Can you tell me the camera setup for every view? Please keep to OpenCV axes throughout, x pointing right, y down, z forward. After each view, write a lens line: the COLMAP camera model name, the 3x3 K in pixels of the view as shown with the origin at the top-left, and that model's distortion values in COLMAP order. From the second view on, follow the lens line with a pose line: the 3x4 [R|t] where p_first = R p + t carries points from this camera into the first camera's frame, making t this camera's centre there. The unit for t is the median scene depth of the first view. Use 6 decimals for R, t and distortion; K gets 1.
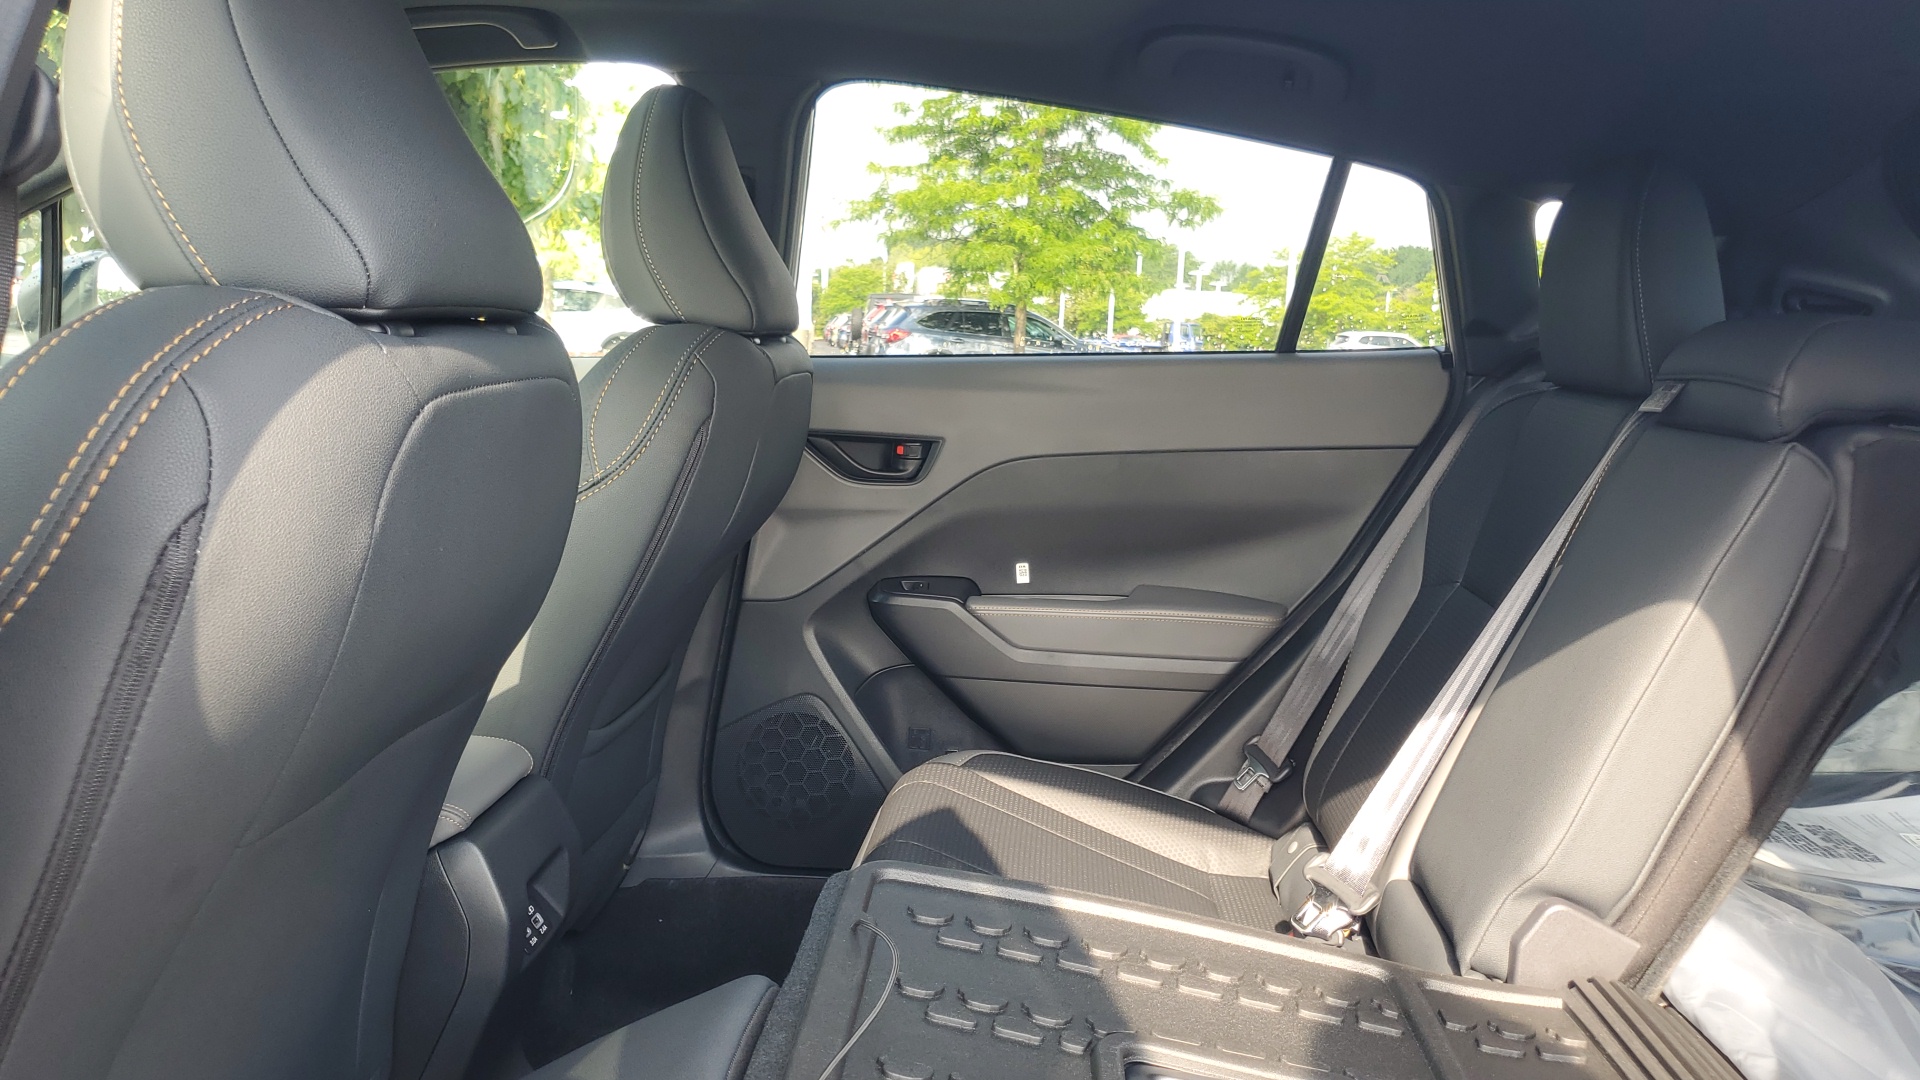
lens RADIAL K [[1494.9, 0, 961.5], [0, 1494.9, 552.7], [0, 0, 1]] dist [0.006602, -0.000062]
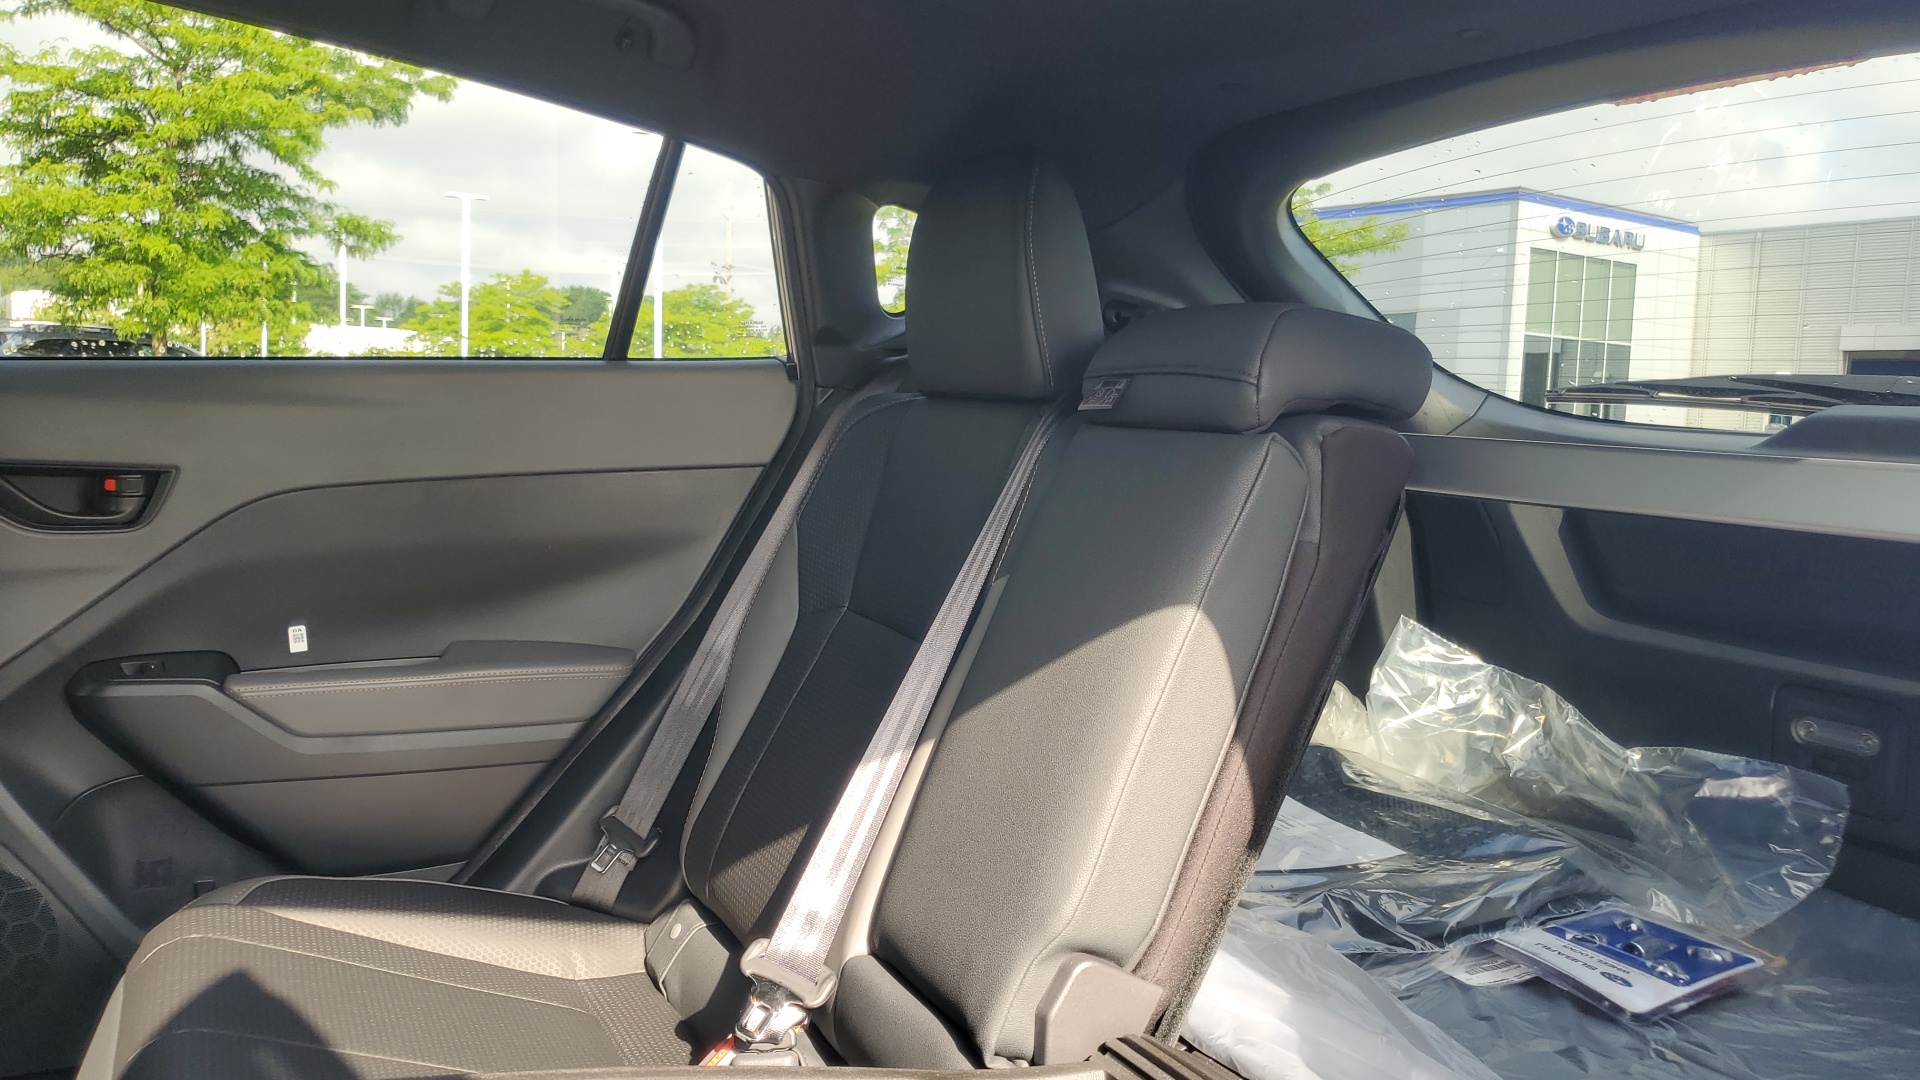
lens RADIAL K [[1467.4, 0, 960.0], [0, 1467.4, 540.0], [0, 0, 1]] dist [0.105110, -0.190117]
pose [[0.858160, -0.049146, 0.511024, -0.057530], [0.067218, 0.997595, -0.016938, -0.001402], [-0.508963, 0.048885, 0.859399, 0.164248]]
